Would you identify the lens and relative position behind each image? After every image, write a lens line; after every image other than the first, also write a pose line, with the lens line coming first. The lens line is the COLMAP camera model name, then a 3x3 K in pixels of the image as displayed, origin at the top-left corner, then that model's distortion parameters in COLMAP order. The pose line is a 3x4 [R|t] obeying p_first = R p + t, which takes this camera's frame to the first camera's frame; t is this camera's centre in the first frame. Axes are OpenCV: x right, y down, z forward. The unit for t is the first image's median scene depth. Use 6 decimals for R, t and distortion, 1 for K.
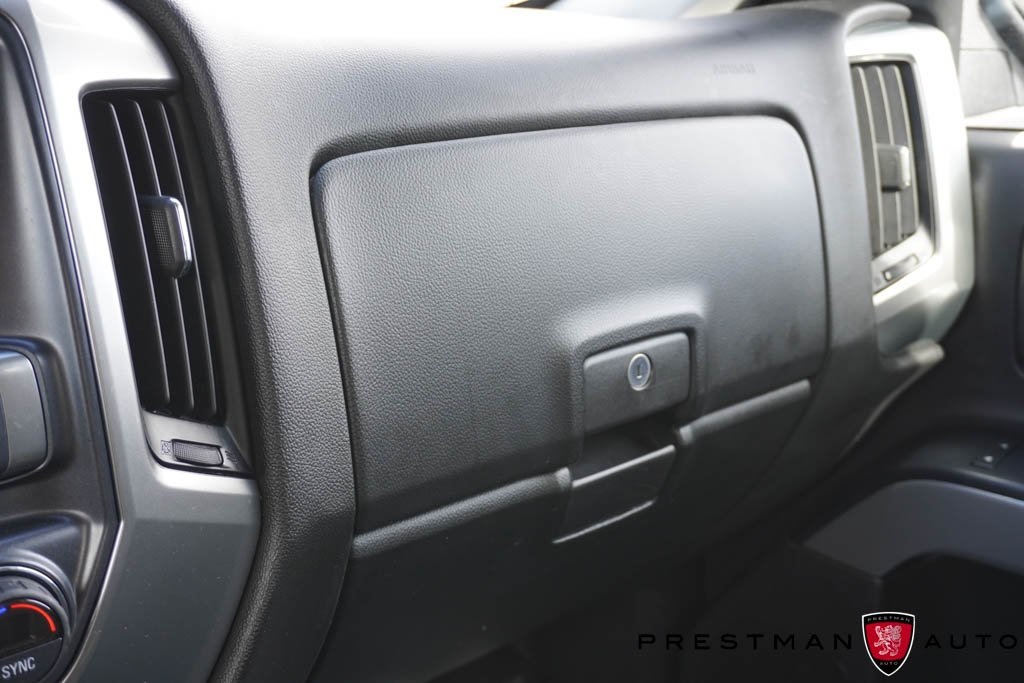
lens RADIAL K [[1193.2, 0, 512.0], [0, 1193.2, 341.5], [0, 0, 1]] dist [0.003635, -0.005640]
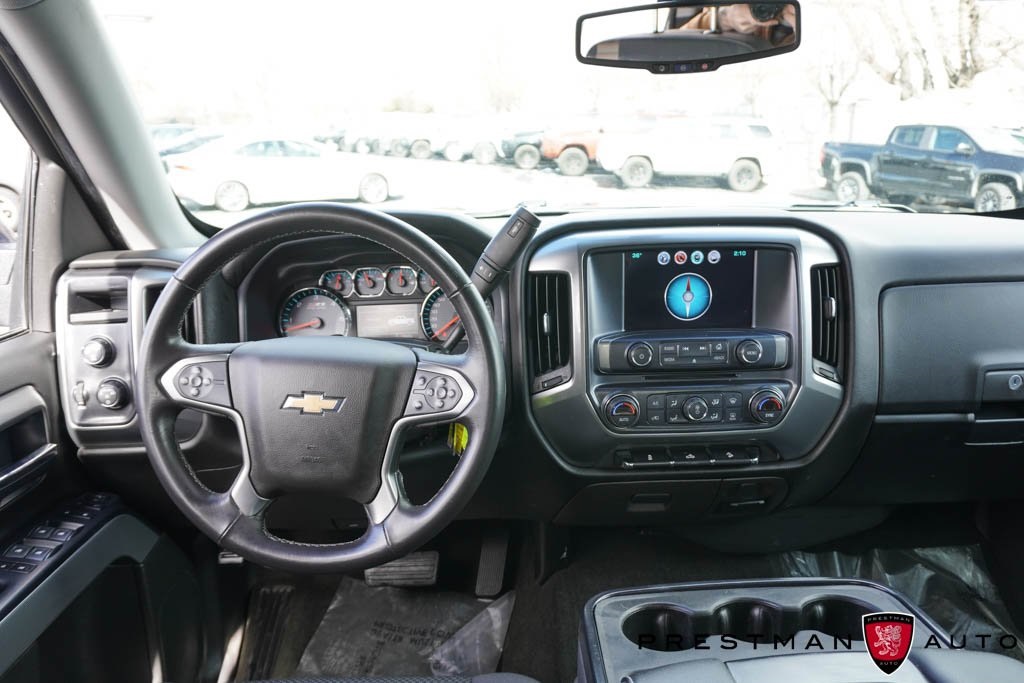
lens RADIAL K [[738.4, 0, 512.0], [0, 738.4, 341.5], [0, 0, 1]] dist [0.009113, 0.003970]
pose [[0.782635, 0.145803, -0.605164, 0.279962], [-0.155599, 0.987142, 0.036602, 0.064444], [0.602720, 0.065517, 0.795259, -1.151055]]
